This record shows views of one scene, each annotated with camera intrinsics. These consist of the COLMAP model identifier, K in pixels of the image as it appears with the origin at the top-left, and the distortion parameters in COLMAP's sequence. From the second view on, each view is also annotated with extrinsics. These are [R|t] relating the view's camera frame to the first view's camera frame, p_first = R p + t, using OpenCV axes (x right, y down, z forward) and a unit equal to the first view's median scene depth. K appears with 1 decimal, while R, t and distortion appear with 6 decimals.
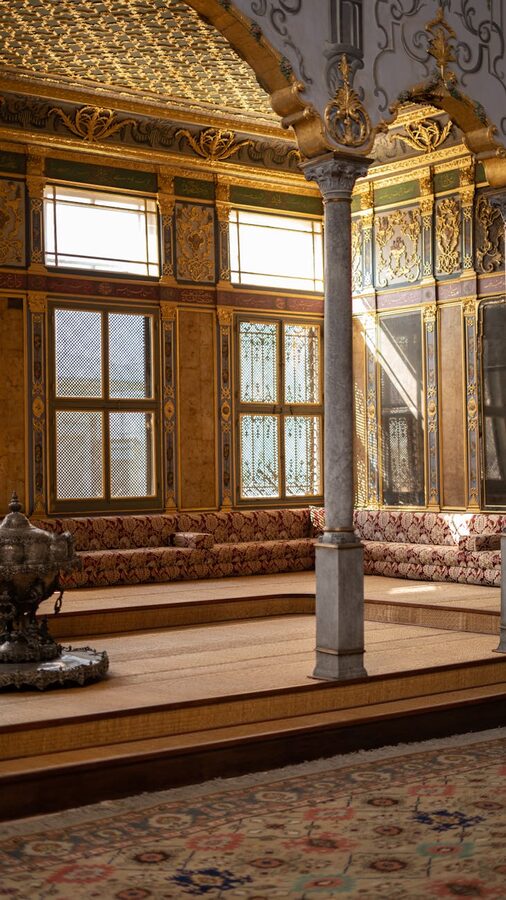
lens RADIAL K [[1339.4, 0, 254.1], [0, 1339.4, 452.4], [0, 0, 1]] dist [-0.027055, 0.000000]
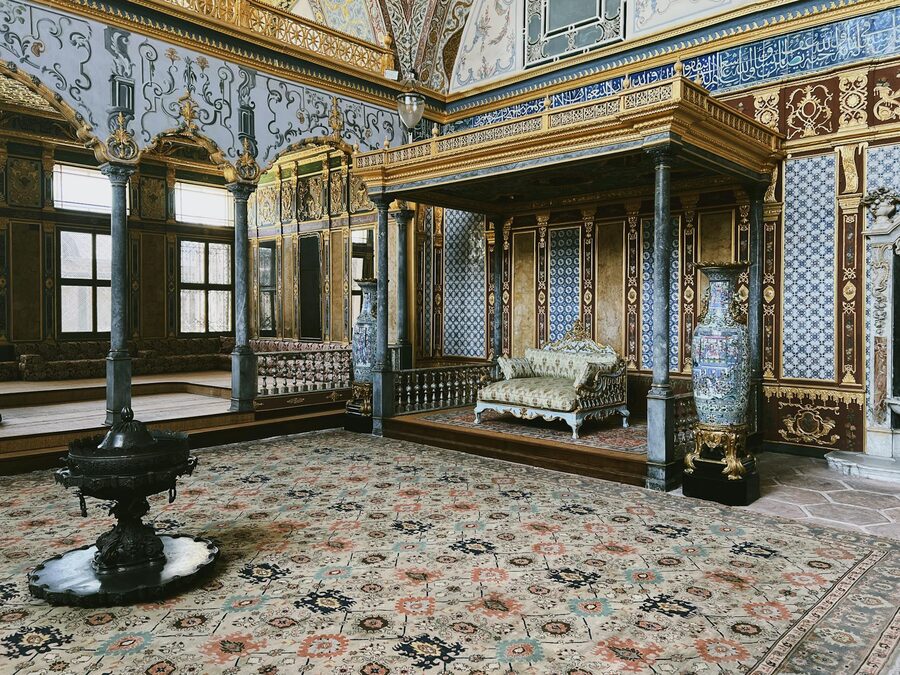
lens RADIAL K [[696.7, 0, 469.8], [0, 696.7, 319.3], [0, 0, 1]] dist [0.026377, -0.015910]
pose [[0.983325, 0.014565, 0.181272, 0.232305], [-0.018277, 0.999656, 0.018825, -0.012247], [-0.180935, -0.021824, 0.983253, -0.071156]]
